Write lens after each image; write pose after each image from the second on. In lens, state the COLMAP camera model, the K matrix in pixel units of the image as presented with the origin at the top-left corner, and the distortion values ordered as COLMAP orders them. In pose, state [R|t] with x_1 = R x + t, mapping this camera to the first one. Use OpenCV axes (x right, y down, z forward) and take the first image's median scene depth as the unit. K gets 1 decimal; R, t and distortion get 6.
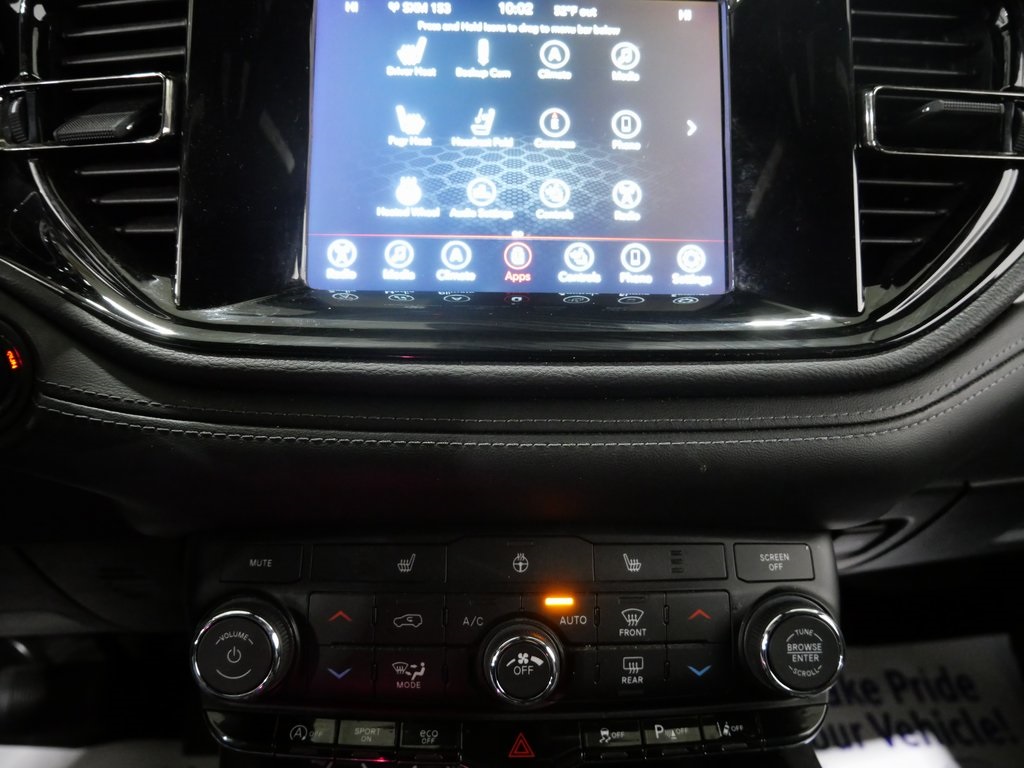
lens RADIAL K [[742.4, 0, 512.1], [0, 742.4, 387.1], [0, 0, 1]] dist [-0.026985, 0.003606]
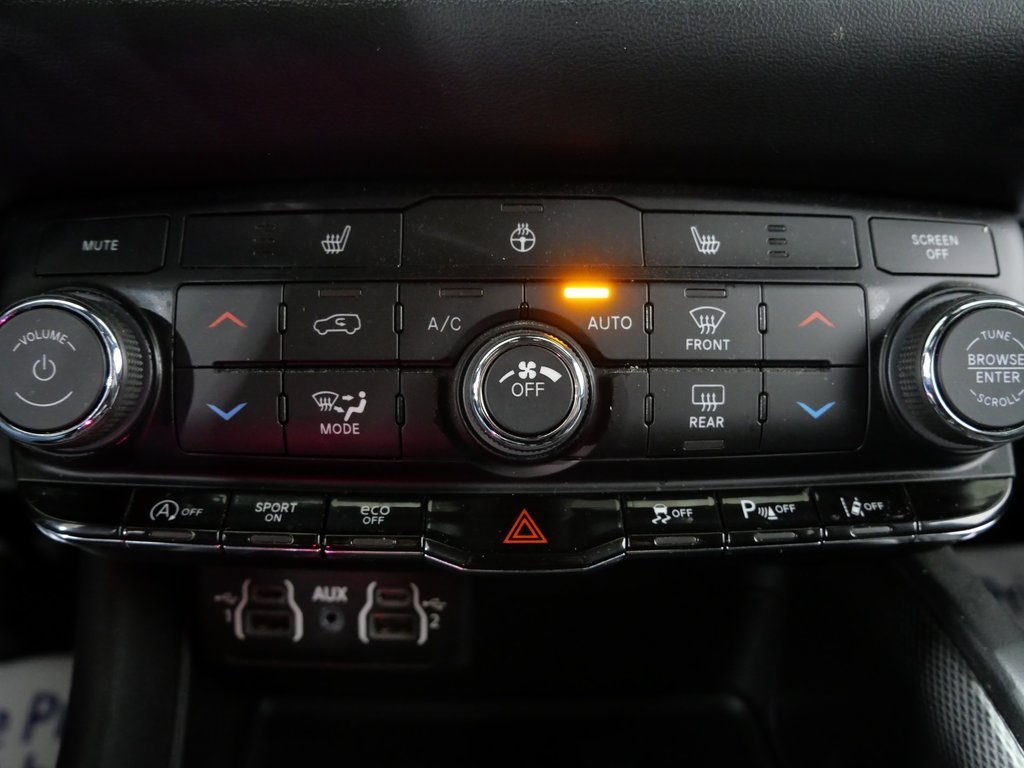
lens RADIAL K [[827.0, 0, 512.0], [0, 827.0, 384.0], [0, 0, 1]] dist [-0.016317, -0.001189]
pose [[0.999953, -0.005128, -0.008175, 0.007190], [0.005735, 0.997089, 0.076036, 0.292786], [0.007761, -0.076079, 0.997072, 0.300654]]
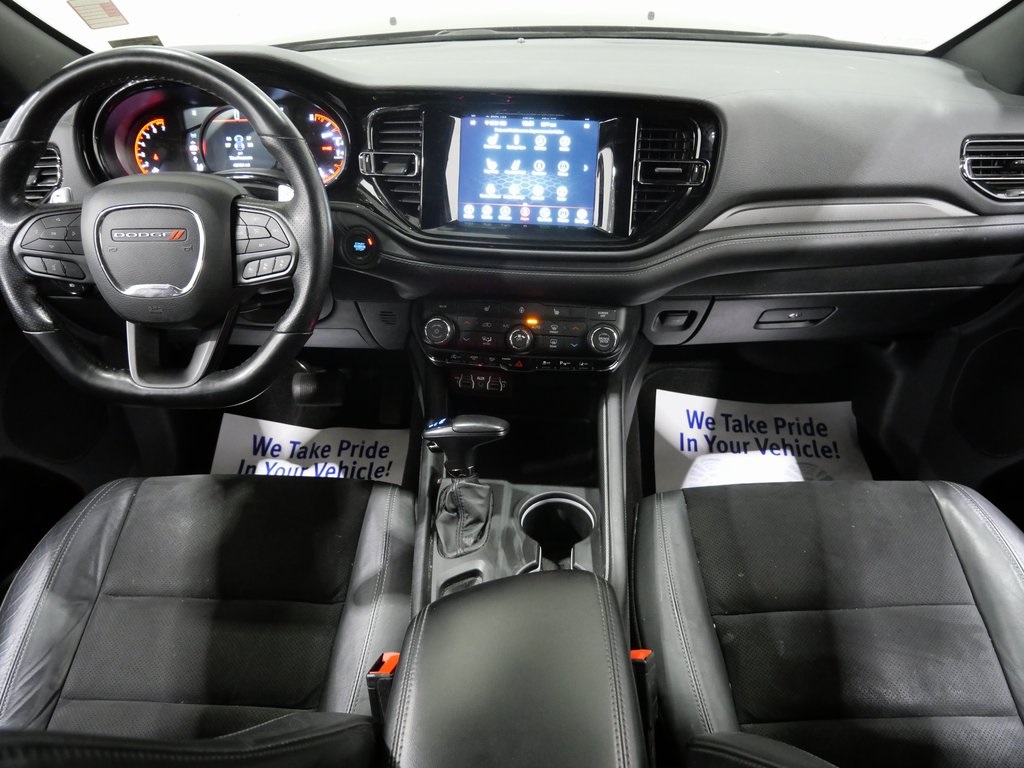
lens RADIAL K [[745.5, 0, 512.0], [0, 745.5, 384.0], [0, 0, 1]] dist [-0.030083, 0.004484]
pose [[0.989230, 0.061020, -0.133044, 0.408218], [-0.028832, 0.972384, 0.231598, -0.195279], [0.143502, -0.225268, 0.963671, -2.143987]]
